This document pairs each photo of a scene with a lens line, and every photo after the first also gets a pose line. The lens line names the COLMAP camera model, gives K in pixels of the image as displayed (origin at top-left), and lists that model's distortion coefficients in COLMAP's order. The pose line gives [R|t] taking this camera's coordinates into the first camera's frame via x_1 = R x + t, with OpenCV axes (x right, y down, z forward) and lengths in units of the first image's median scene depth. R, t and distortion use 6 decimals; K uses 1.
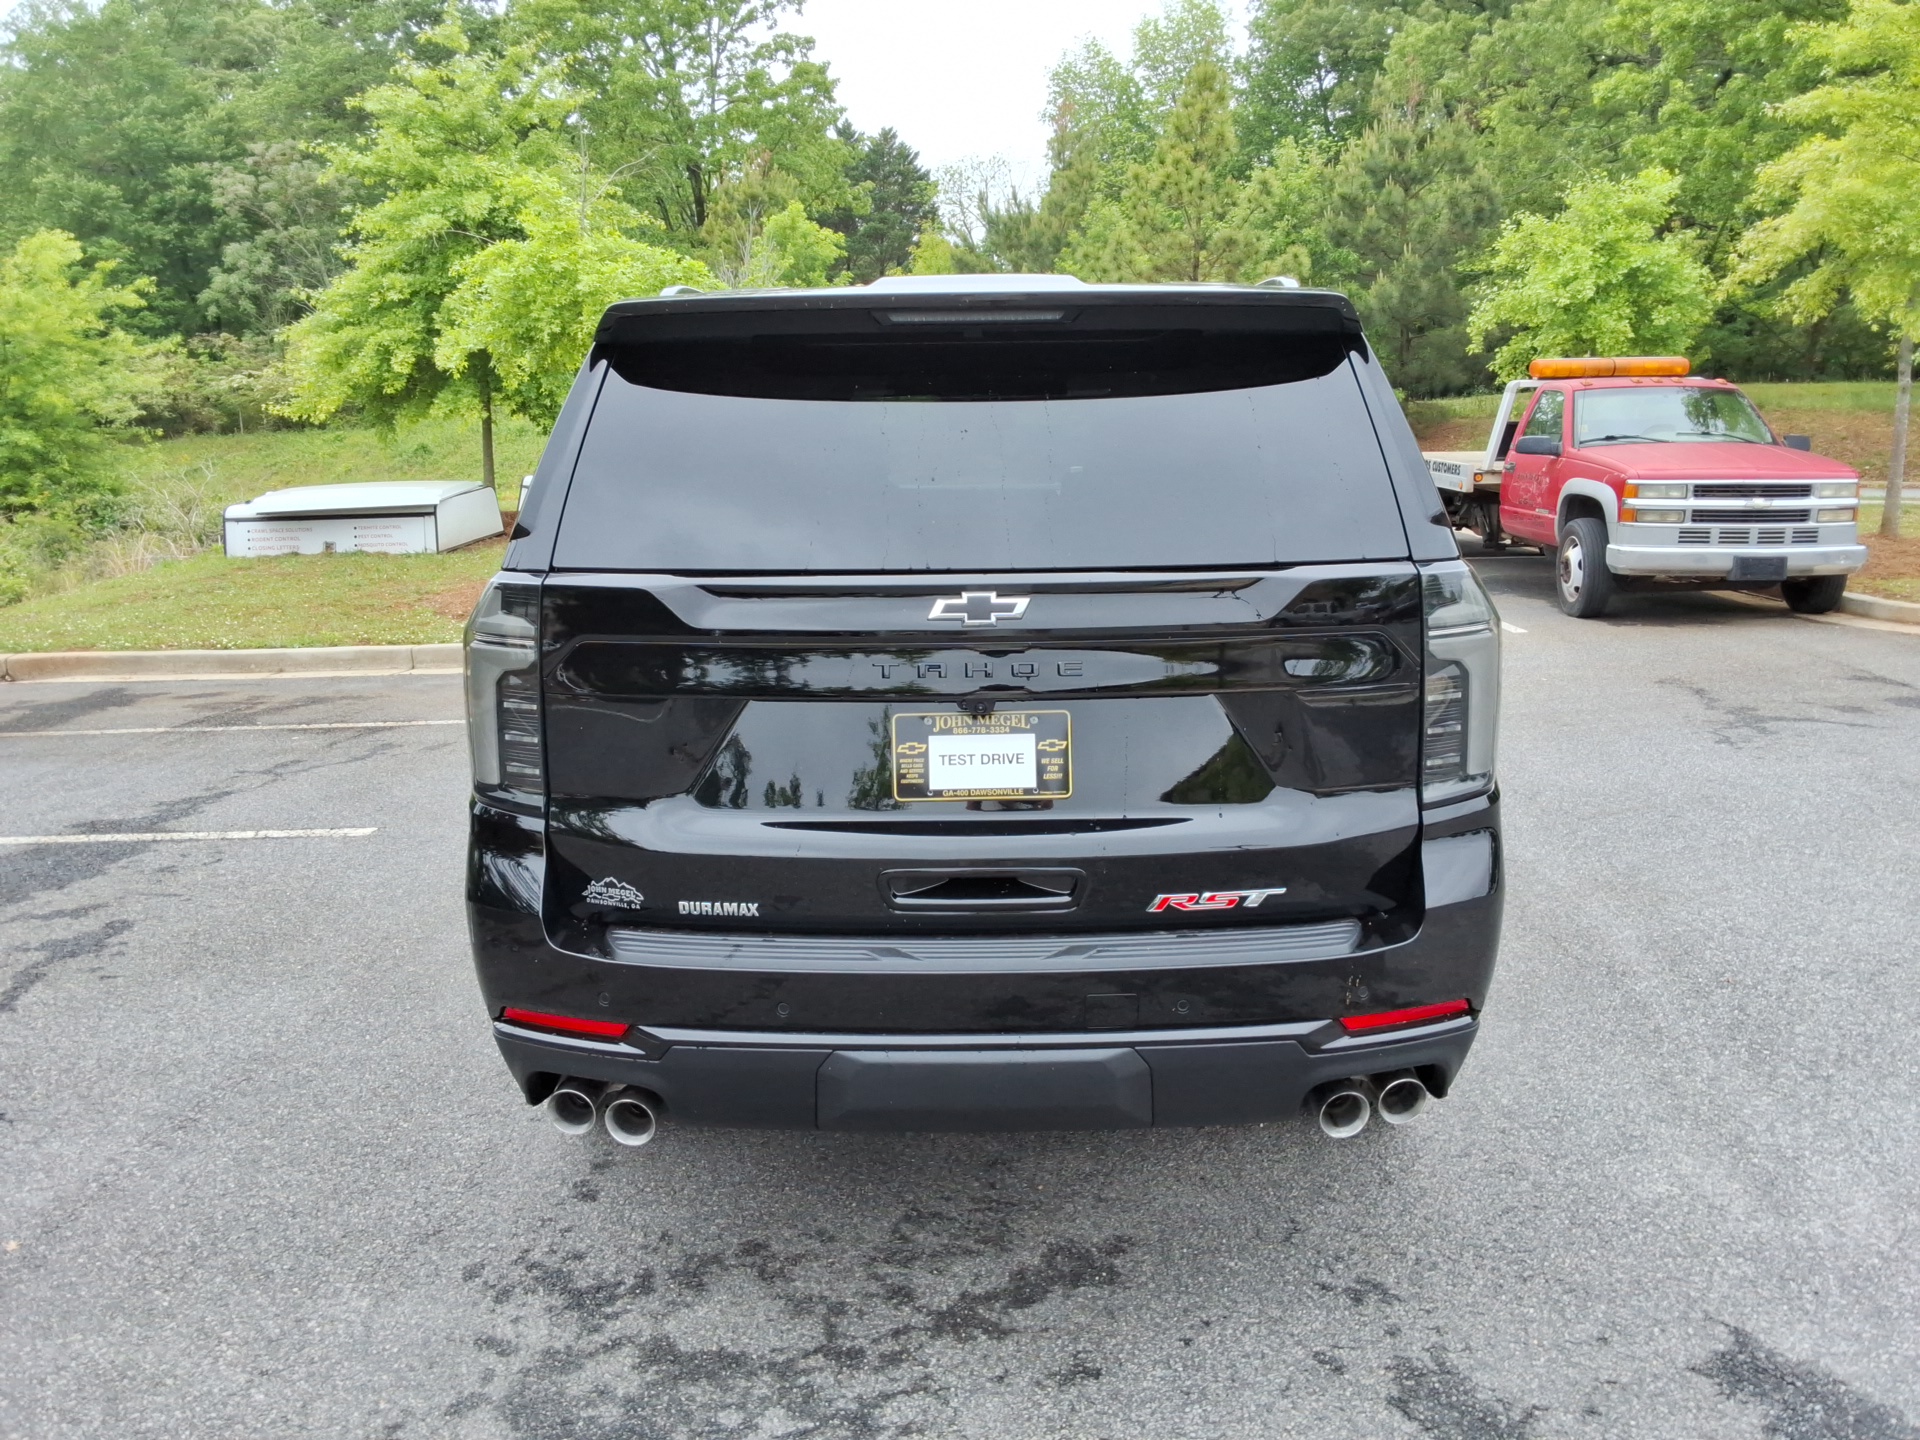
lens RADIAL K [[1520.1, 0, 972.9], [0, 1520.1, 710.4], [0, 0, 1]] dist [0.116444, -0.184908]
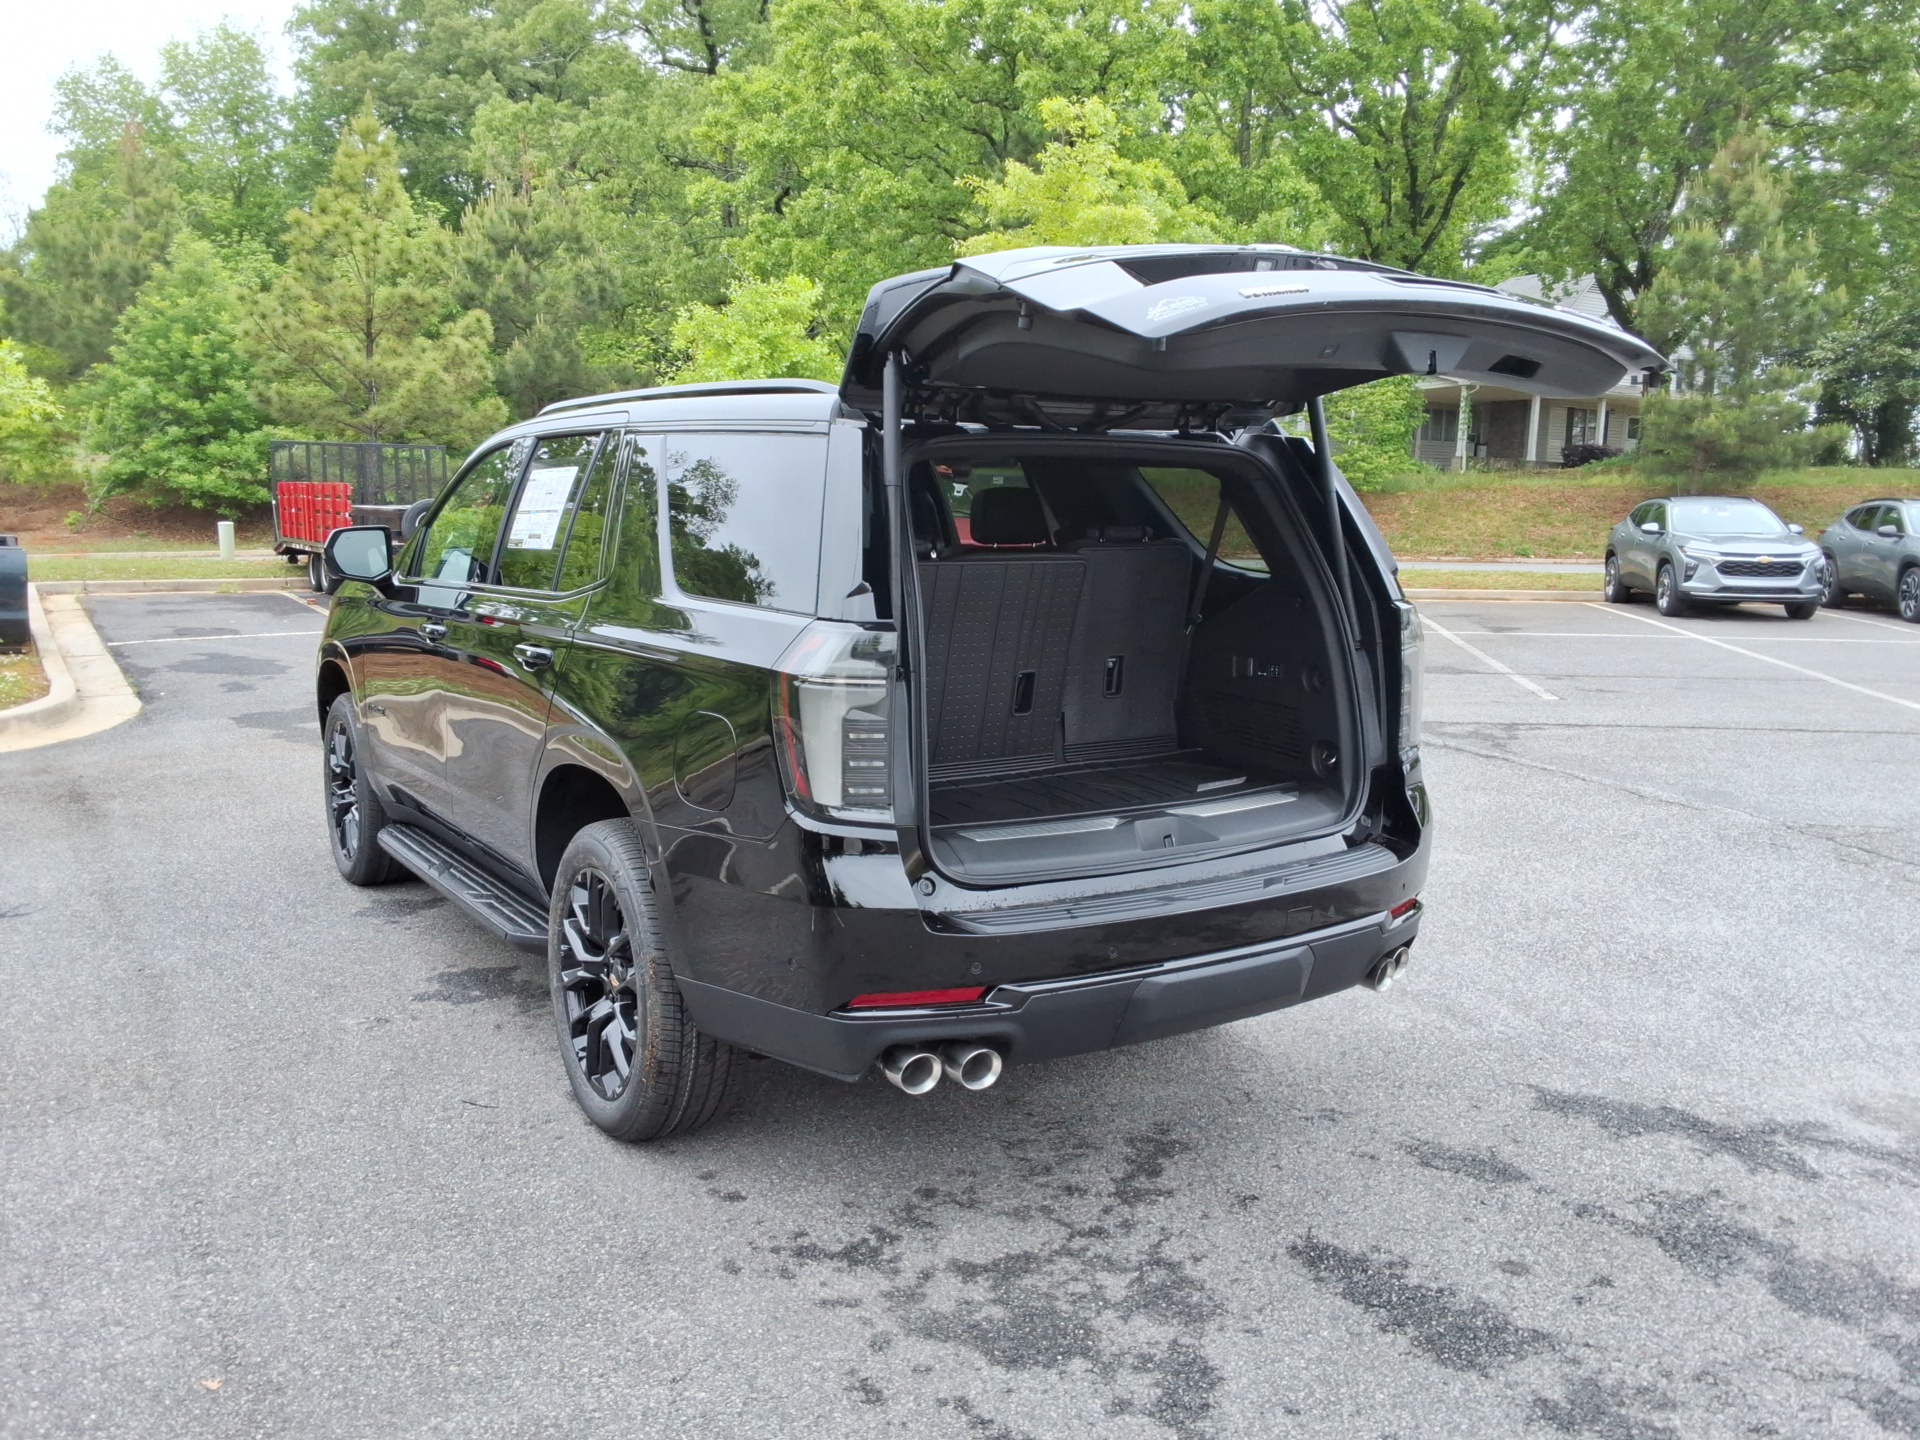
lens RADIAL K [[1523.9, 0, 963.3], [0, 1523.9, 705.3], [0, 0, 1]] dist [0.121159, -0.193382]
pose [[0.834880, -0.053625, 0.547814, -0.168102], [0.077181, 0.996816, -0.020047, 0.000501], [-0.544995, 0.059018, 0.836360, -0.005548]]
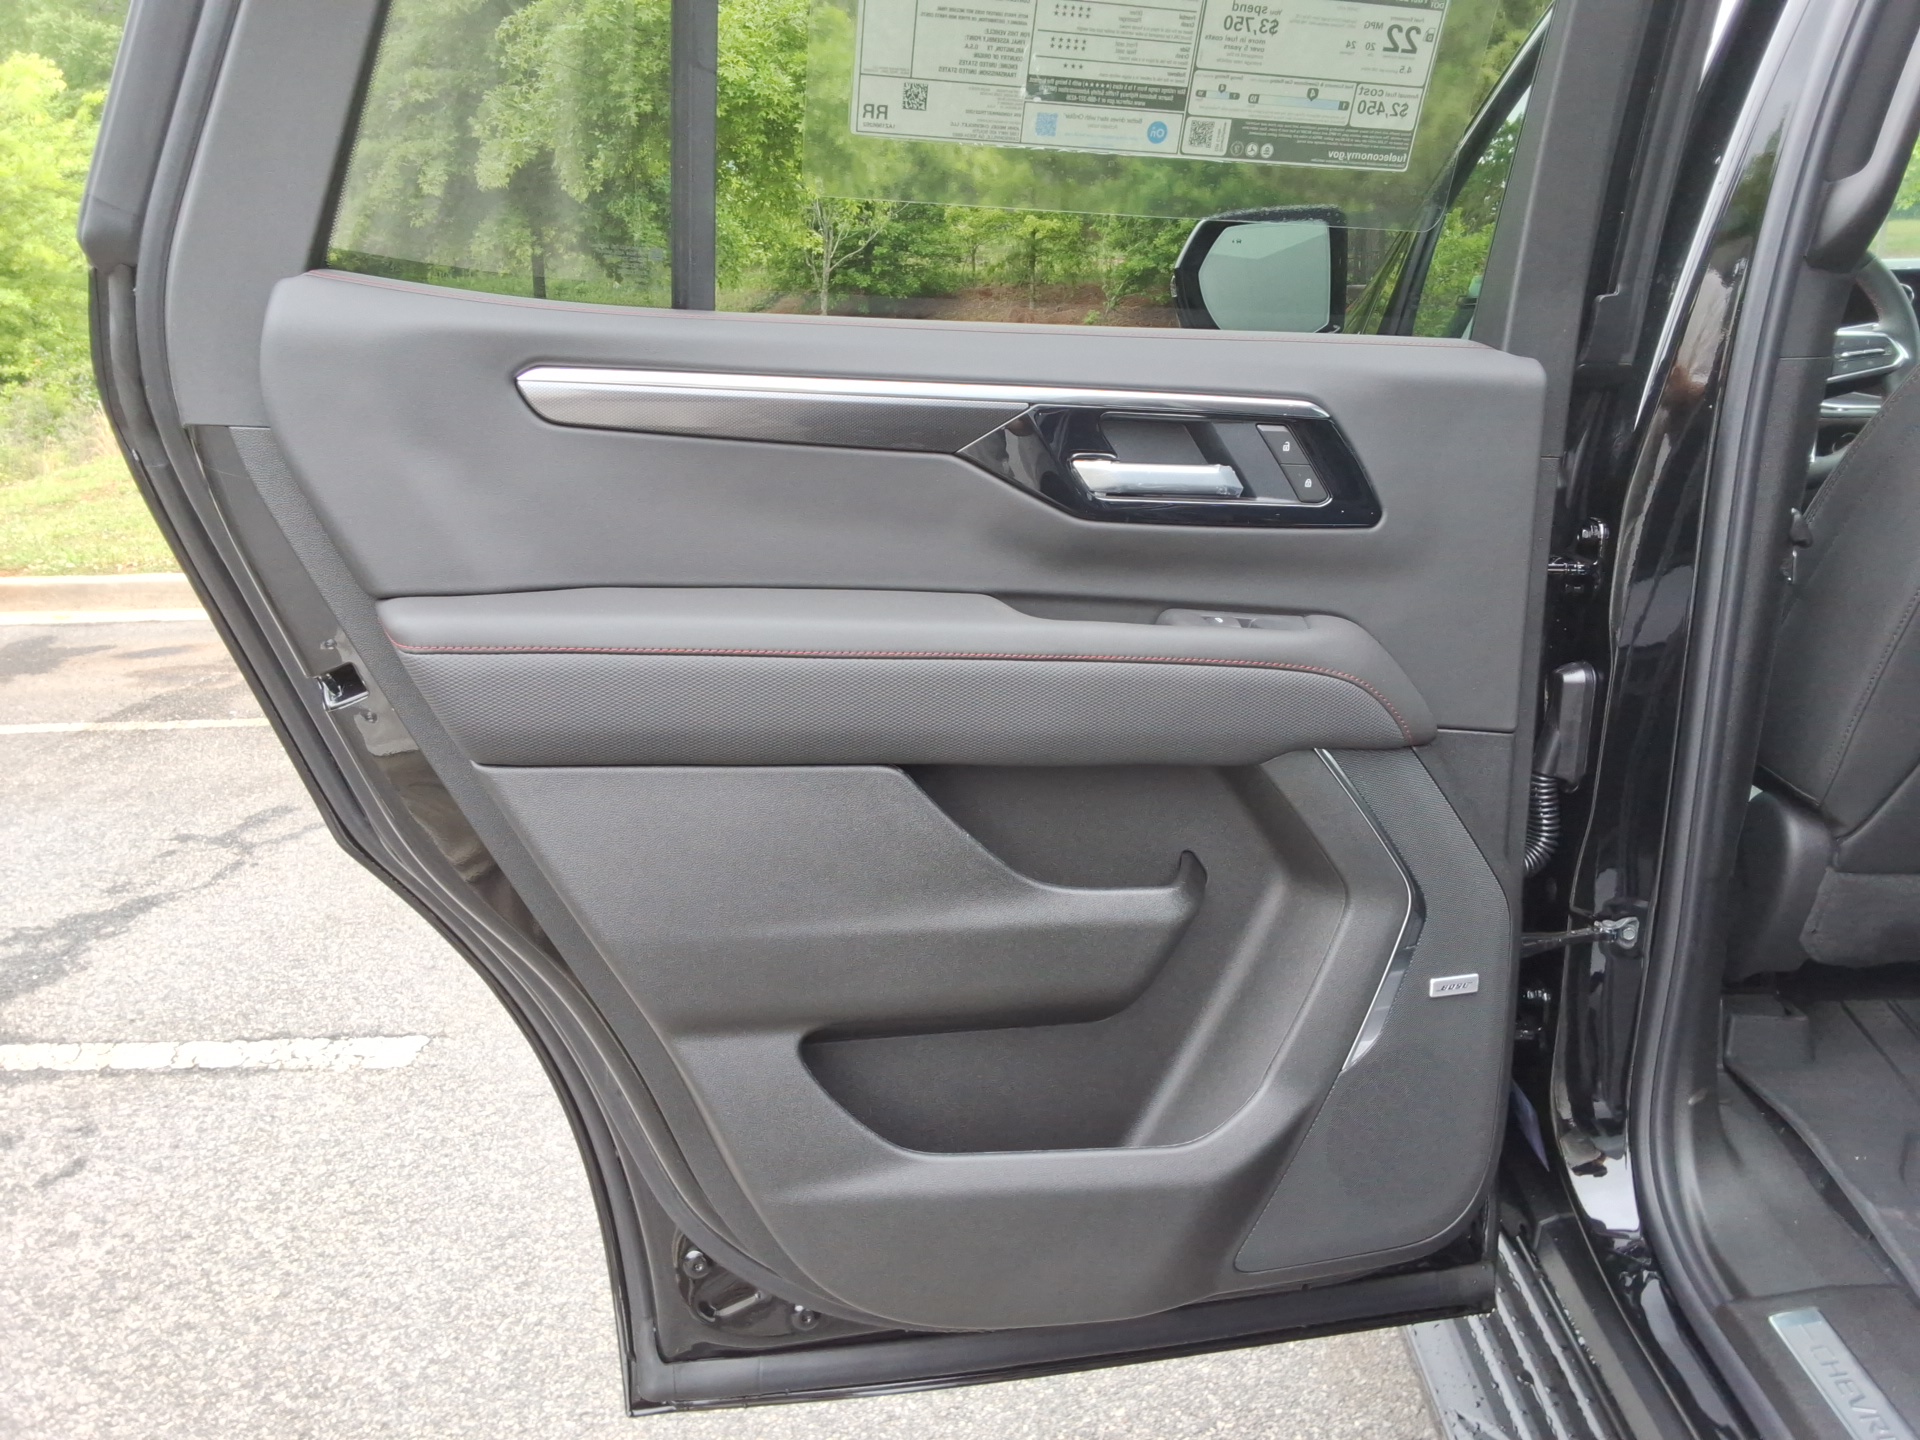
lens RADIAL K [[1531.9, 0, 977.3], [0, 1531.9, 715.8], [0, 0, 1]] dist [0.111103, -0.166809]
pose [[0.999659, -0.004842, -0.025654, -0.099721], [0.007064, 0.996162, 0.087243, -0.030226], [0.025134, -0.087394, 0.995857, 0.261976]]
